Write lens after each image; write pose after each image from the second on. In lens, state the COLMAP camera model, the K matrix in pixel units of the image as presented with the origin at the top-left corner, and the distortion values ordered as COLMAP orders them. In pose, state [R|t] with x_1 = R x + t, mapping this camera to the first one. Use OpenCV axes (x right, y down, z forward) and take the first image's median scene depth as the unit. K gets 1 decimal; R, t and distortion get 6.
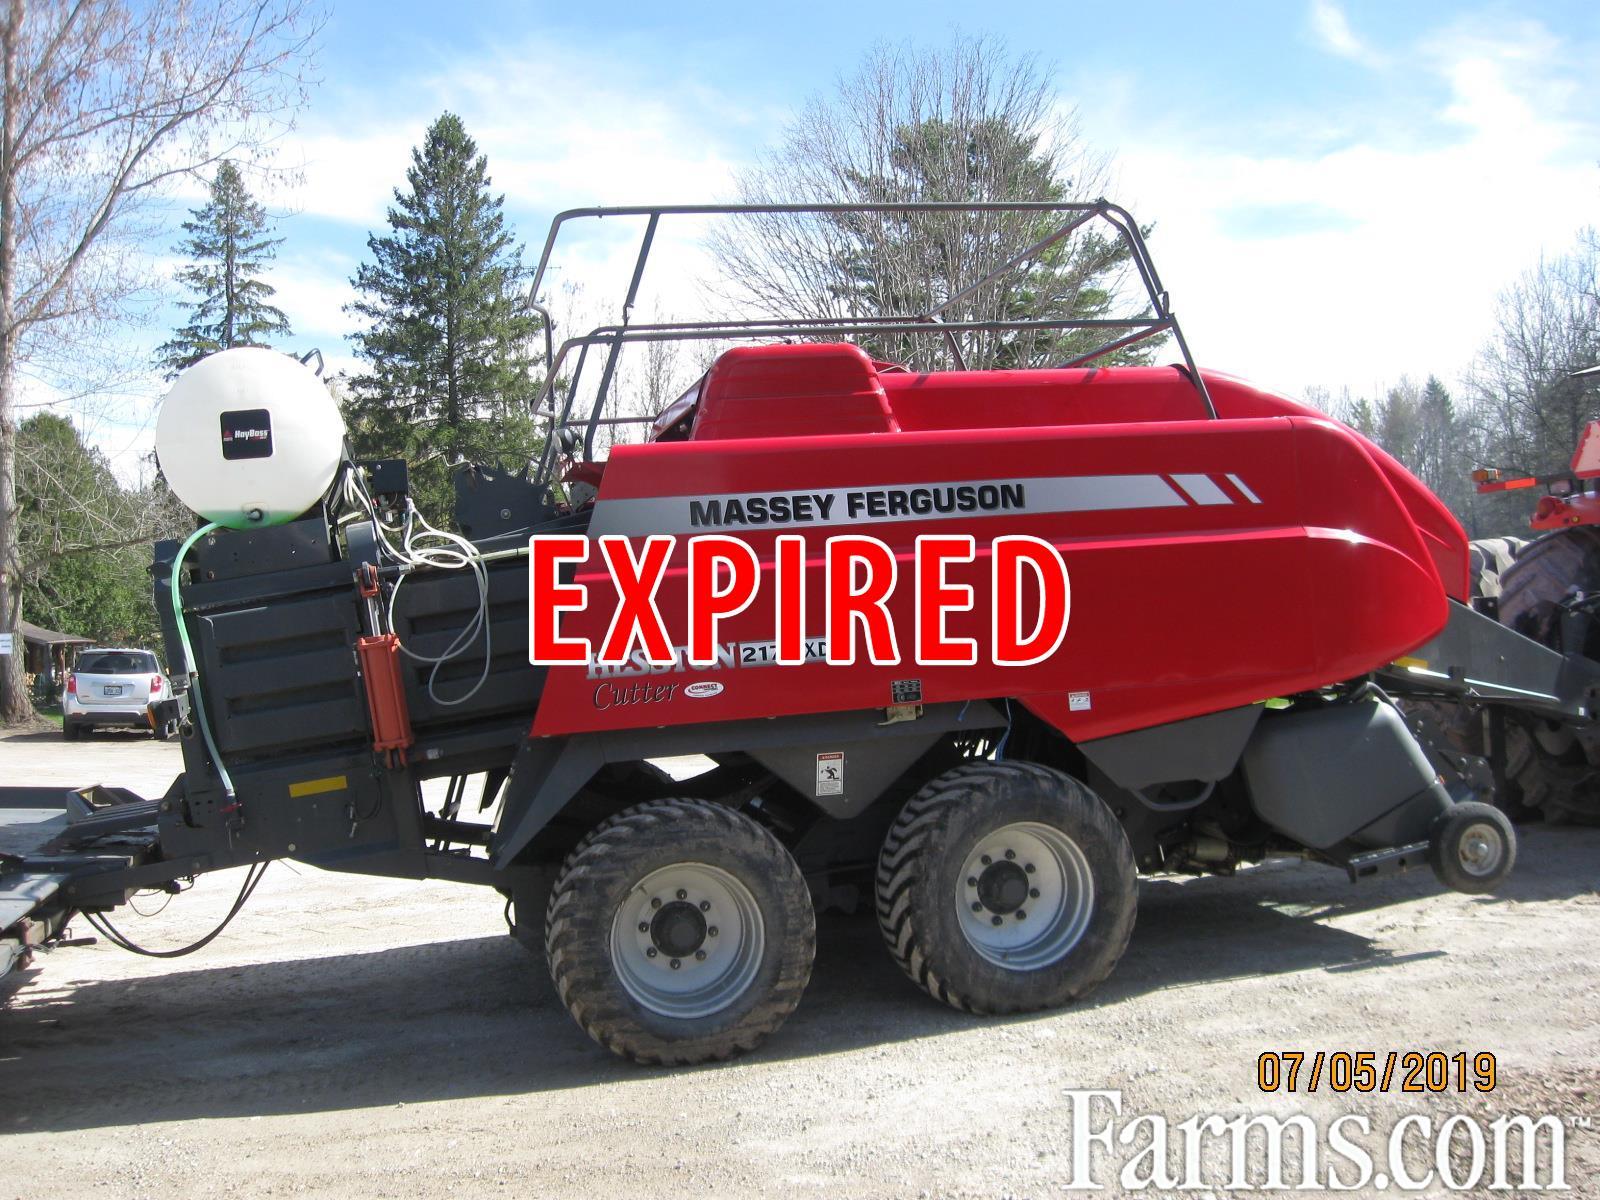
lens RADIAL K [[1646.2, 0, 800.0], [0, 1646.2, 600.0], [0, 0, 1]] dist [-0.120522, -0.018635]
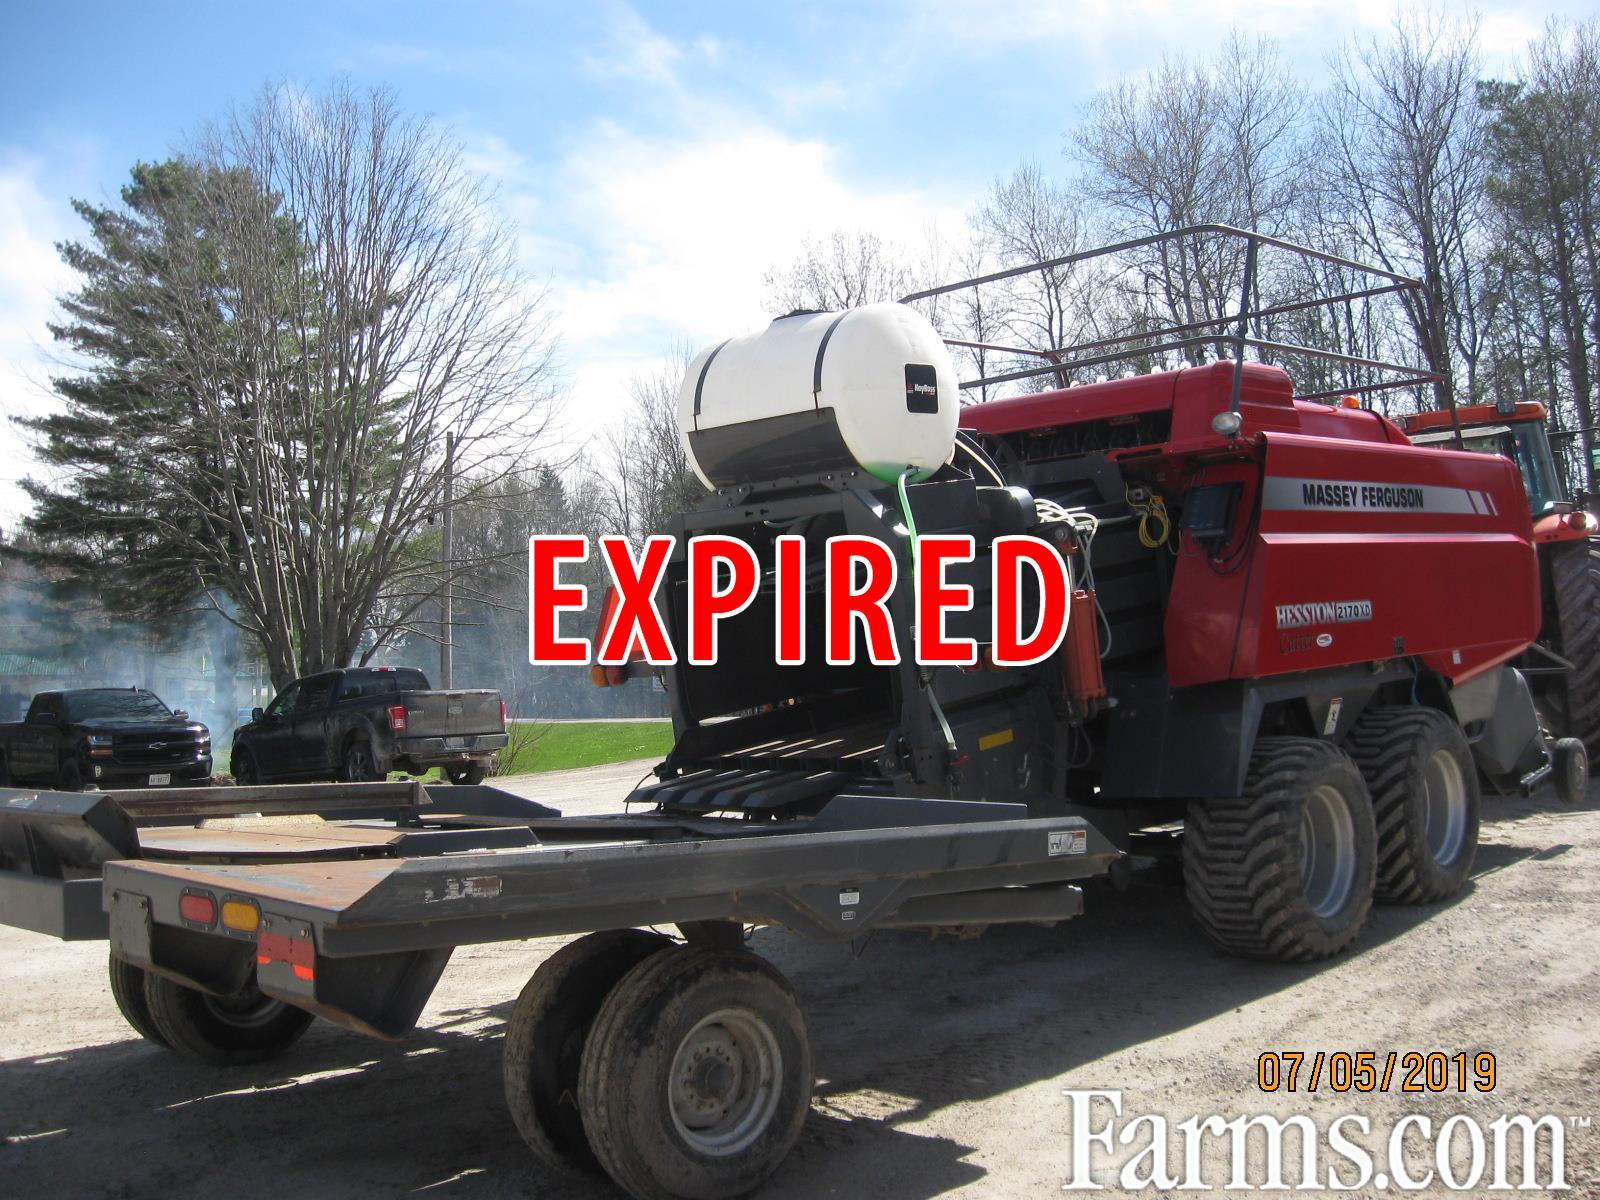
lens RADIAL K [[1514.3, 0, 800.0], [0, 1514.3, 600.0], [0, 0, 1]] dist [0.003798, -0.008110]
pose [[0.840856, 0.026156, 0.540626, -0.901884], [-0.004286, 0.999122, -0.041672, 0.067210], [-0.541242, 0.032723, 0.840230, 0.256474]]
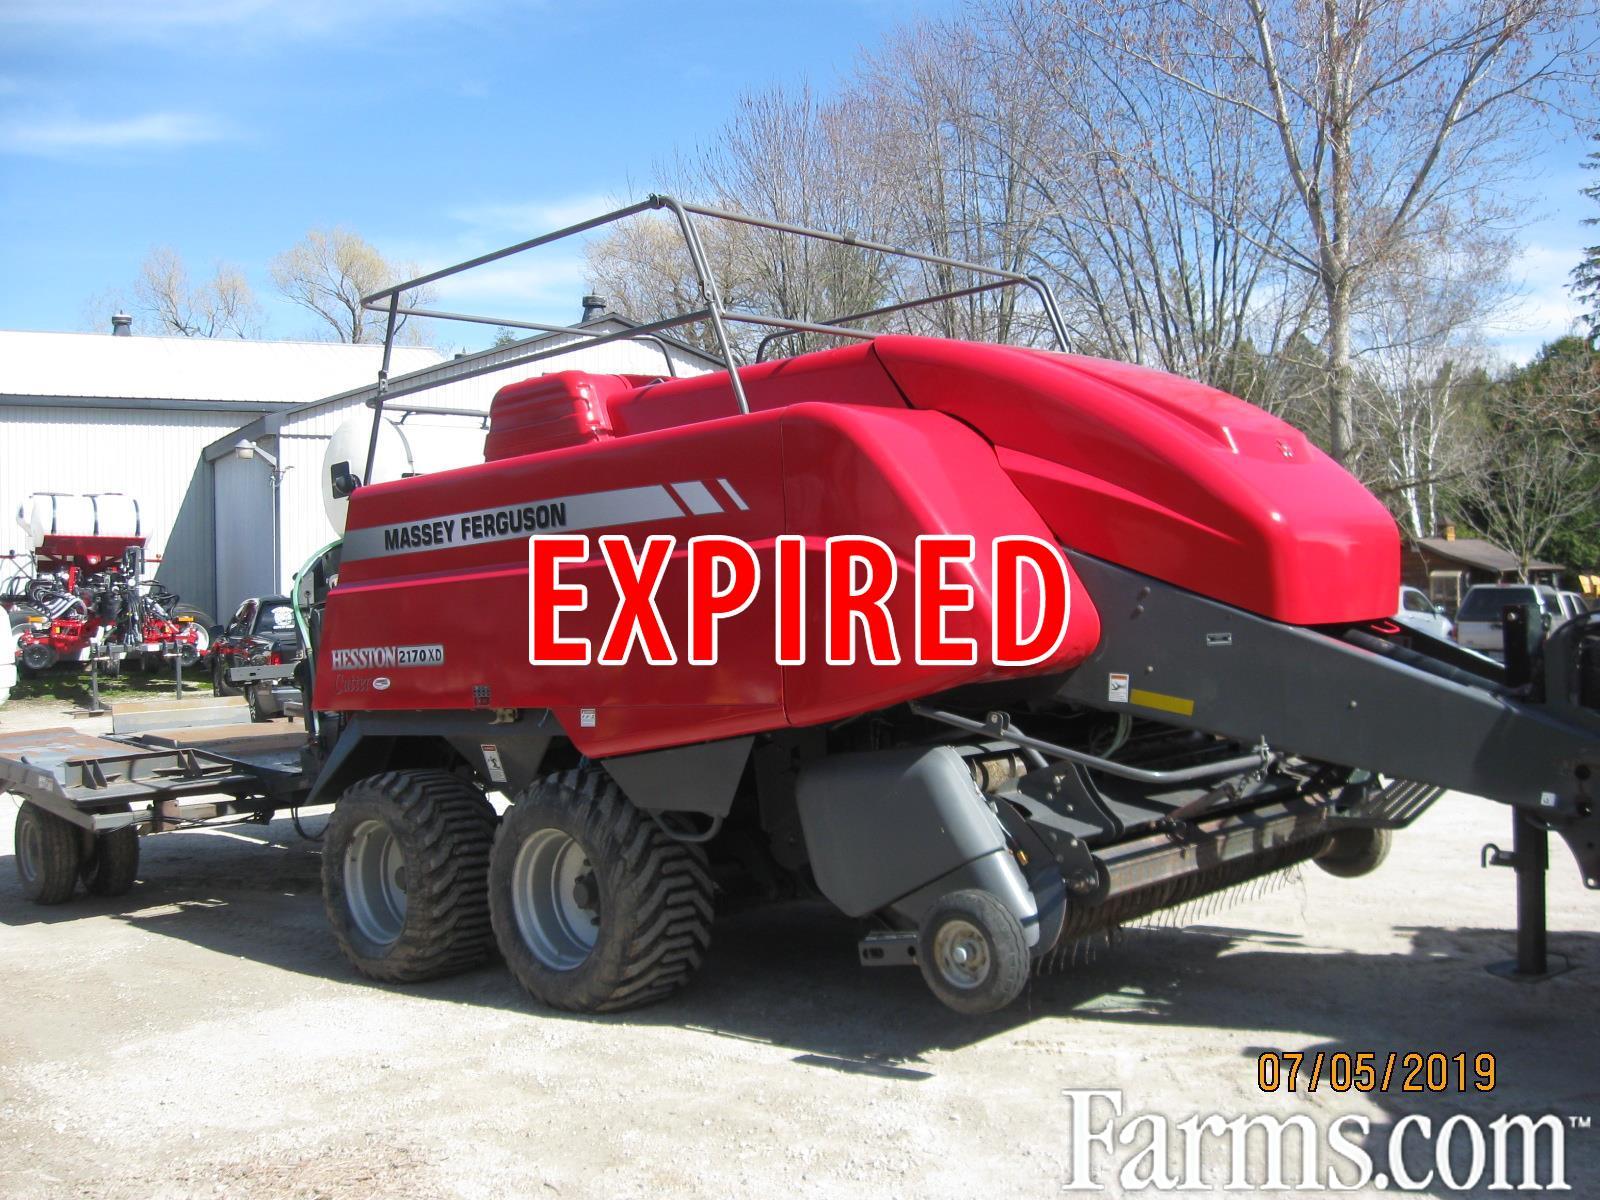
lens RADIAL K [[1646.2, 0, 800.0], [0, 1646.2, 600.0], [0, 0, 1]] dist [-0.120522, -0.018635]
pose [[0.557846, 0.020512, -0.829691, 1.046152], [0.022548, 0.998951, 0.039856, -0.046138], [0.829638, -0.040941, 0.556798, 0.535564]]
